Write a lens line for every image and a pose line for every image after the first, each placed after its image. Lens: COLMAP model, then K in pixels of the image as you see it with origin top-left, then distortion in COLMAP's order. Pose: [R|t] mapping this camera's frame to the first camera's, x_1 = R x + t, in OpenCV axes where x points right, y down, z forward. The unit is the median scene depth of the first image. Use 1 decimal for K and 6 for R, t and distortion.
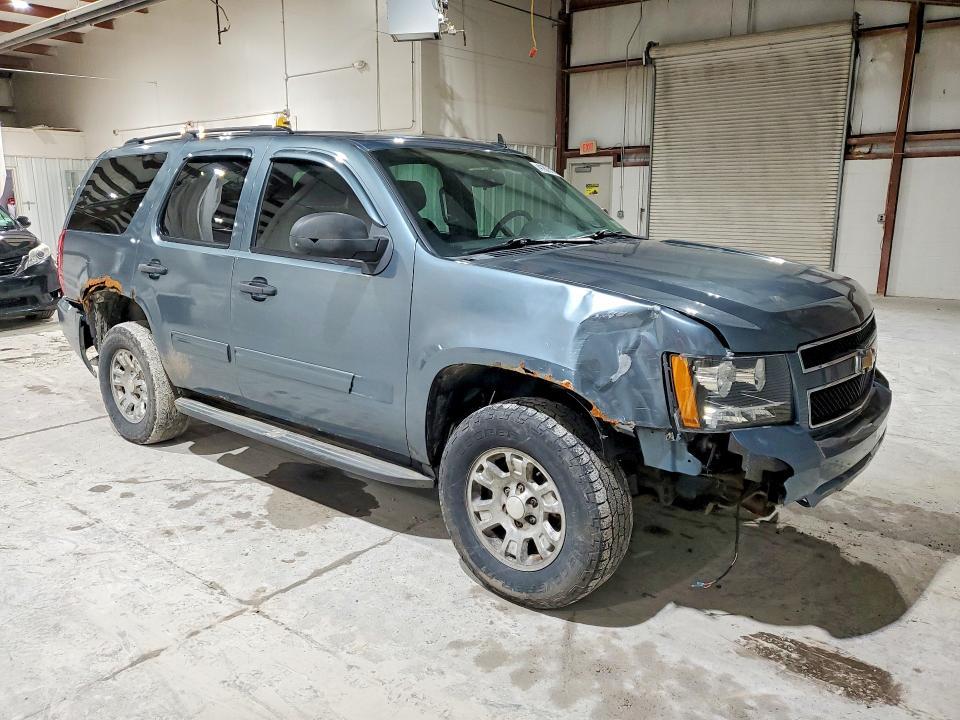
lens RADIAL K [[749.9, 0, 468.4], [0, 749.9, 353.5], [0, 0, 1]] dist [0.018724, 0.000077]
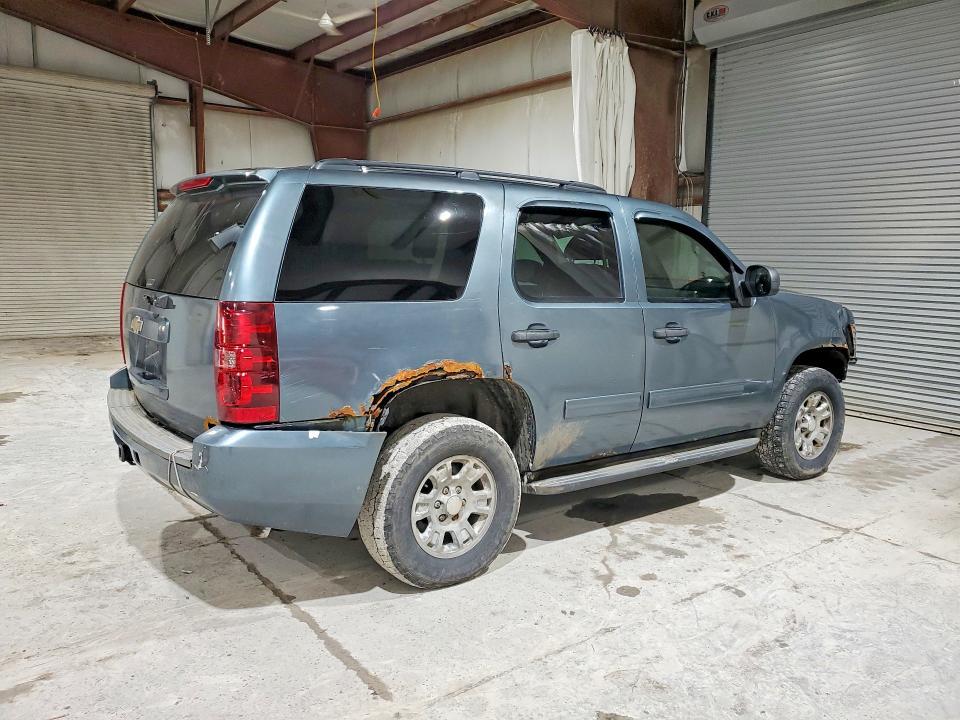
lens RADIAL K [[749.9, 0, 468.4], [0, 749.9, 353.5], [0, 0, 1]] dist [0.018724, 0.000077]
pose [[0.239379, -0.126193, 0.962691, -1.350644], [0.179574, 0.980166, 0.083831, -0.191785], [-0.954175, 0.152807, 0.257292, 0.938568]]
